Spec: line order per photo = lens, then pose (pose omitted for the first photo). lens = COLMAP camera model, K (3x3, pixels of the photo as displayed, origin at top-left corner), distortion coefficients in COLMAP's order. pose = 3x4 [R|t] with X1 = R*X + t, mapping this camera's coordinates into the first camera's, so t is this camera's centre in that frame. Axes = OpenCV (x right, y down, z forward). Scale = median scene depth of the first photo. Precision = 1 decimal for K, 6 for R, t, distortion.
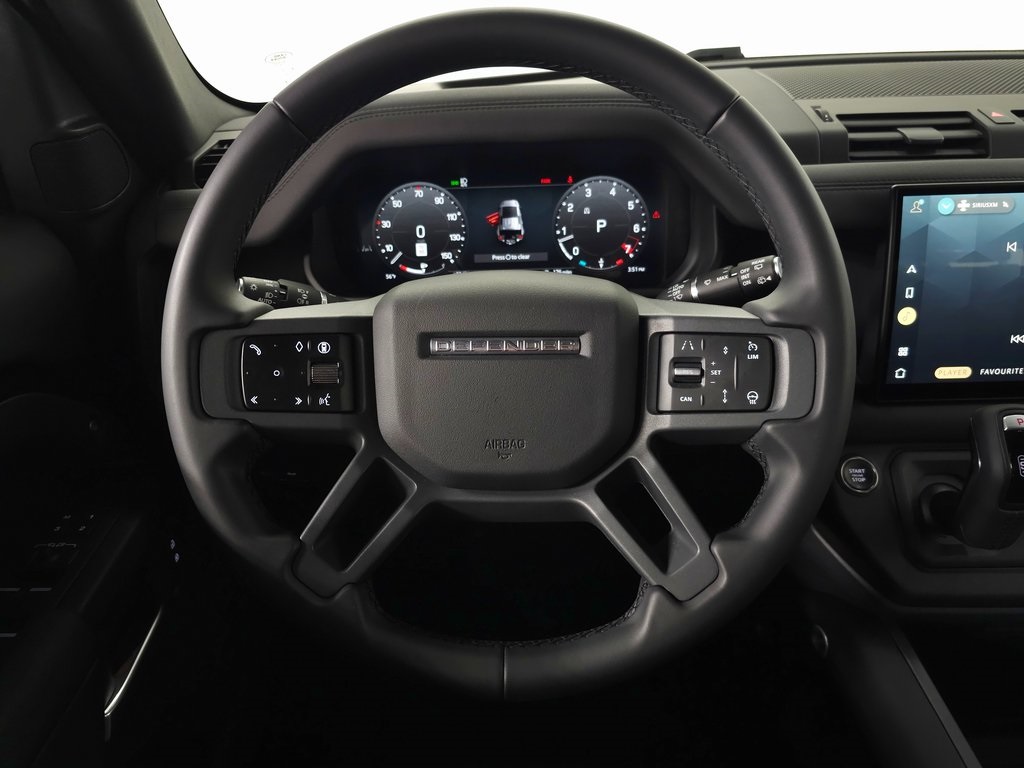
lens RADIAL K [[694.2, 0, 512.9], [0, 694.2, 377.6], [0, 0, 1]] dist [0.056619, -0.076922]
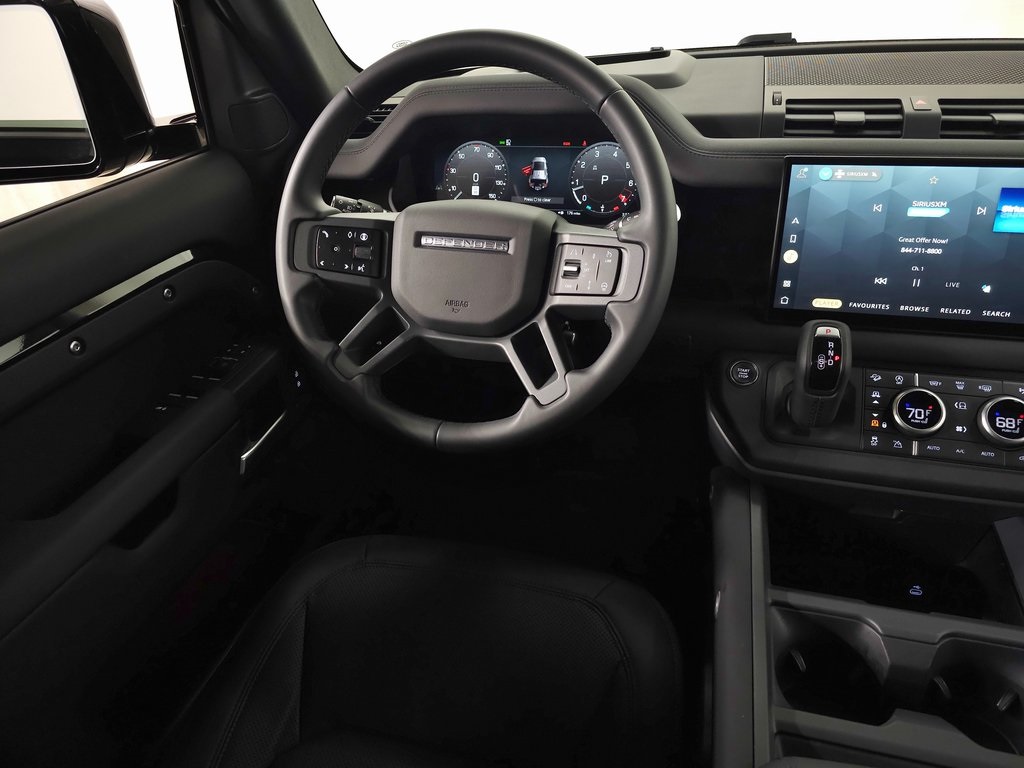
lens RADIAL K [[686.6, 0, 518.2], [0, 686.6, 386.8], [0, 0, 1]] dist [0.054471, -0.066611]
pose [[0.964809, 0.122600, -0.232621, 0.390815], [-0.108176, 0.991386, 0.073830, 0.114933], [0.239668, -0.046068, 0.969761, -0.407565]]
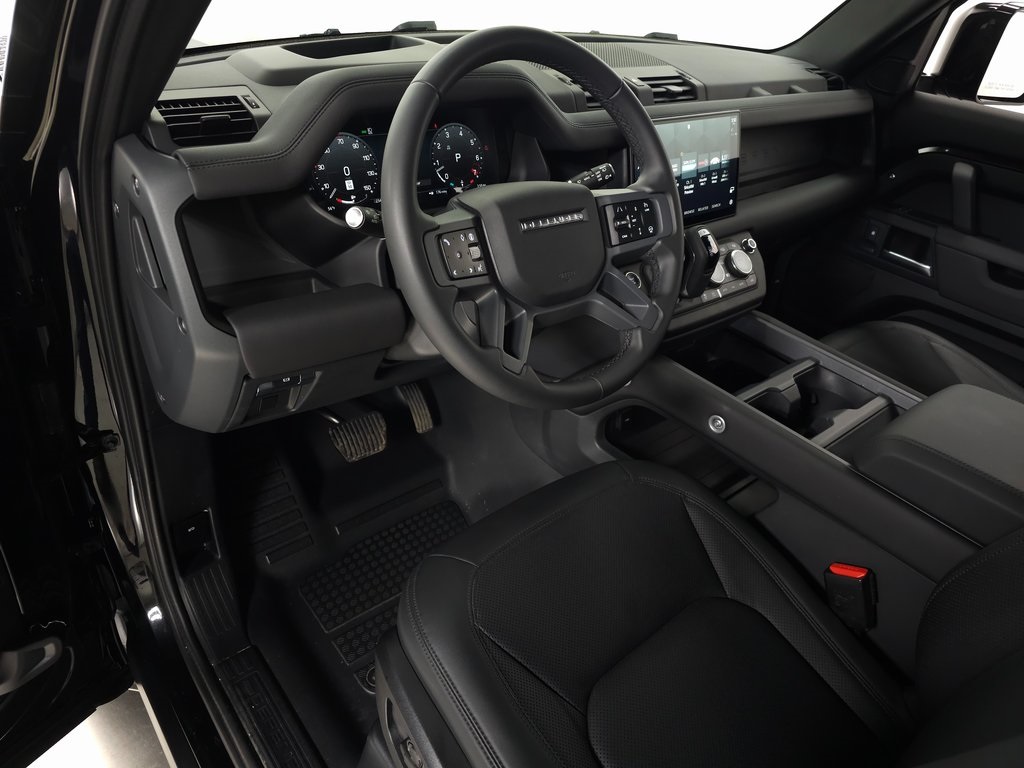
lens RADIAL K [[694.2, 0, 512.9], [0, 694.2, 377.6], [0, 0, 1]] dist [0.056619, -0.076922]
pose [[0.751133, -0.258480, 0.607443, -0.970347], [0.209580, 0.965926, 0.151867, 0.038089], [-0.626000, 0.013235, 0.779711, -0.260421]]
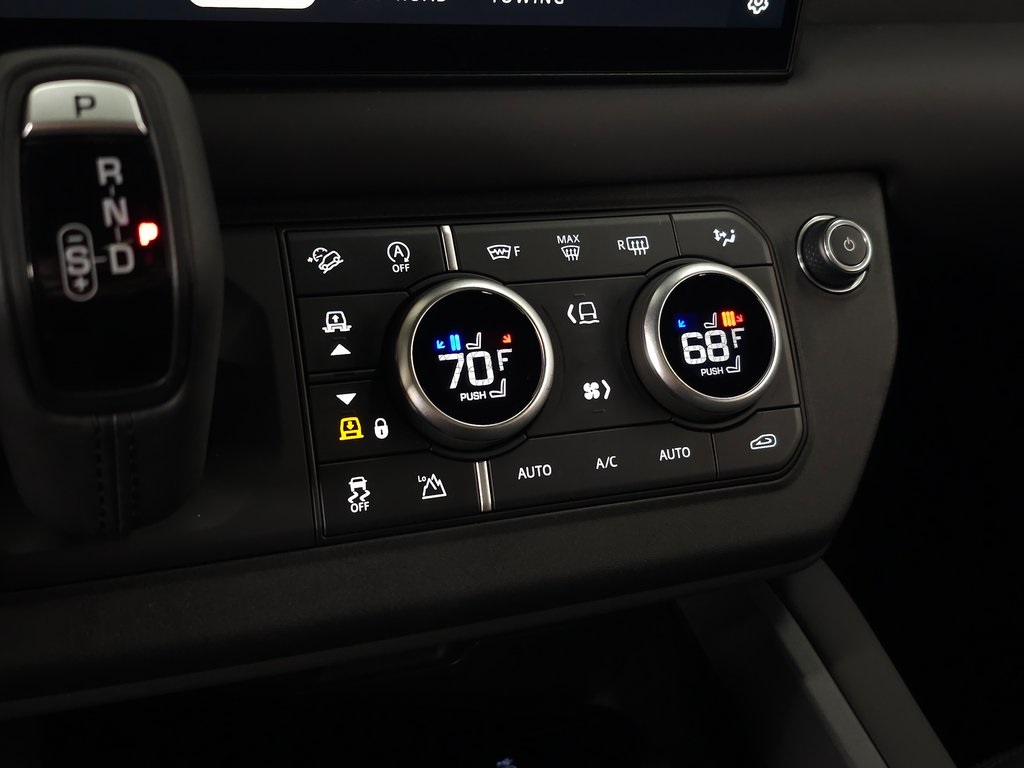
lens RADIAL K [[1147.7, 0, 512.0], [0, 1147.7, 384.0], [0, 0, 1]] dist [0.166477, -0.523817]
pose [[0.919326, -0.079186, 0.385446, 0.584634], [0.005157, 0.981883, 0.189418, 0.071651], [-0.393462, -0.172150, 0.903079, 0.417246]]
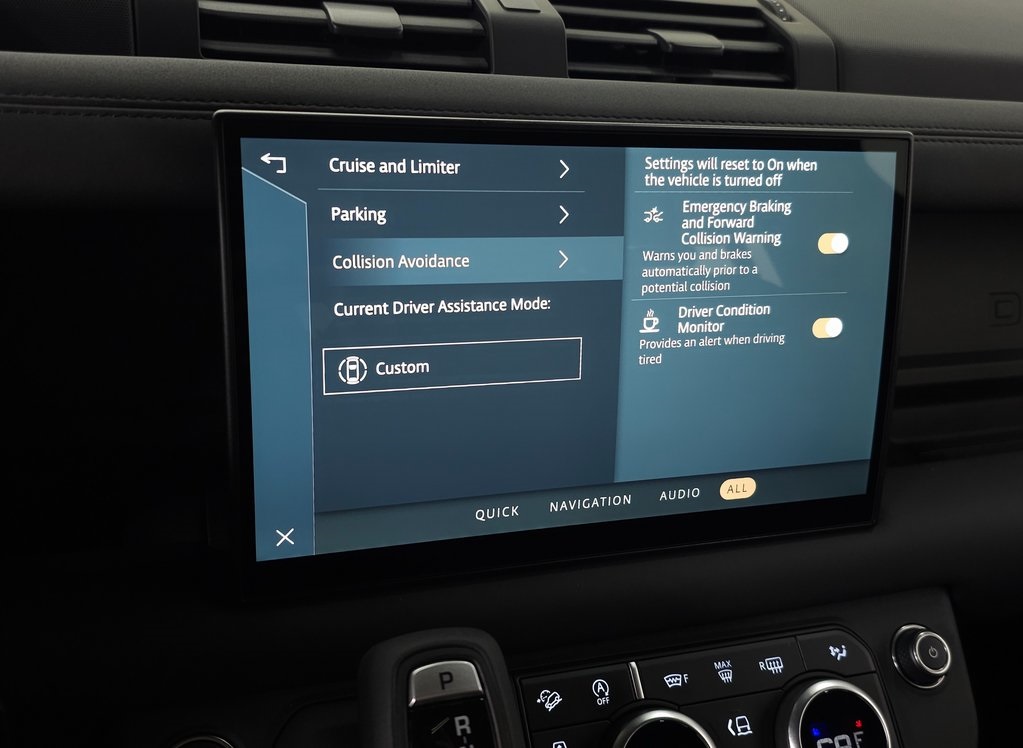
lens RADIAL K [[1007.0, 0, 511.5], [0, 1007.0, 374.0], [0, 0, 1]] dist [-0.001766, 0.003480]
pose [[0.936370, -0.026191, 0.350036, 0.468295], [0.038558, 0.998852, -0.028408, -0.085190], [-0.348891, 0.040097, 0.936305, 0.351660]]
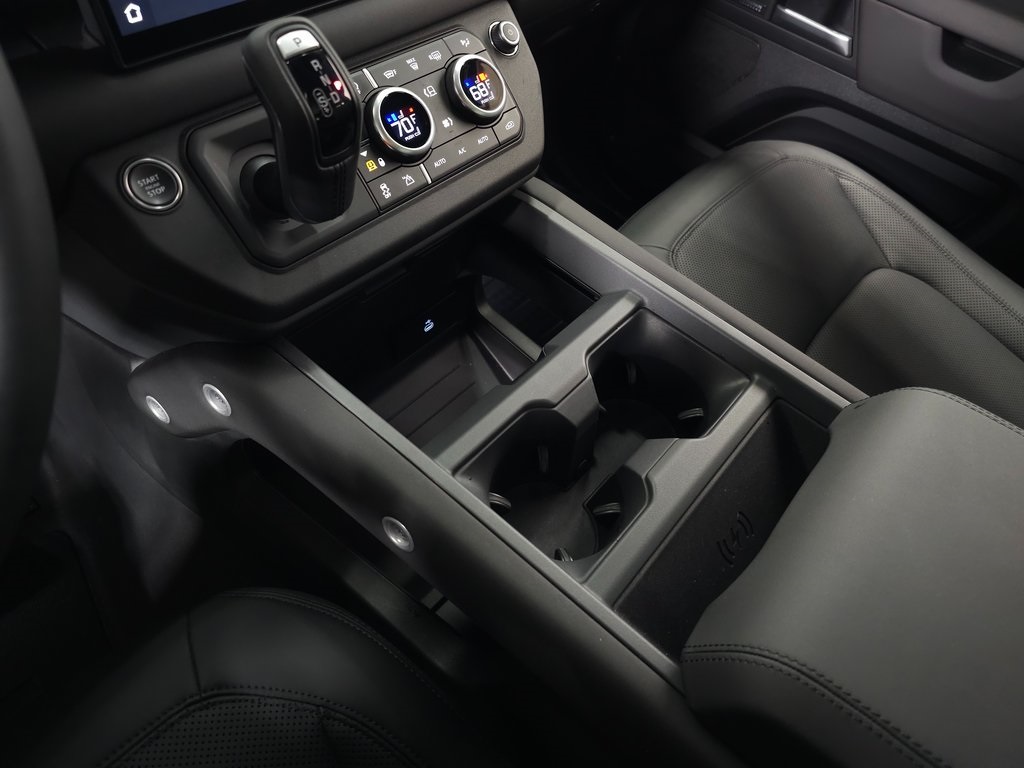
lens RADIAL K [[694.2, 0, 512.9], [0, 694.2, 377.6], [0, 0, 1]] dist [0.056619, -0.076922]
pose [[0.625771, -0.524720, 0.577131, 0.214530], [0.243015, 0.834231, 0.494976, 0.039874], [-0.741184, -0.169490, 0.649553, 0.247364]]
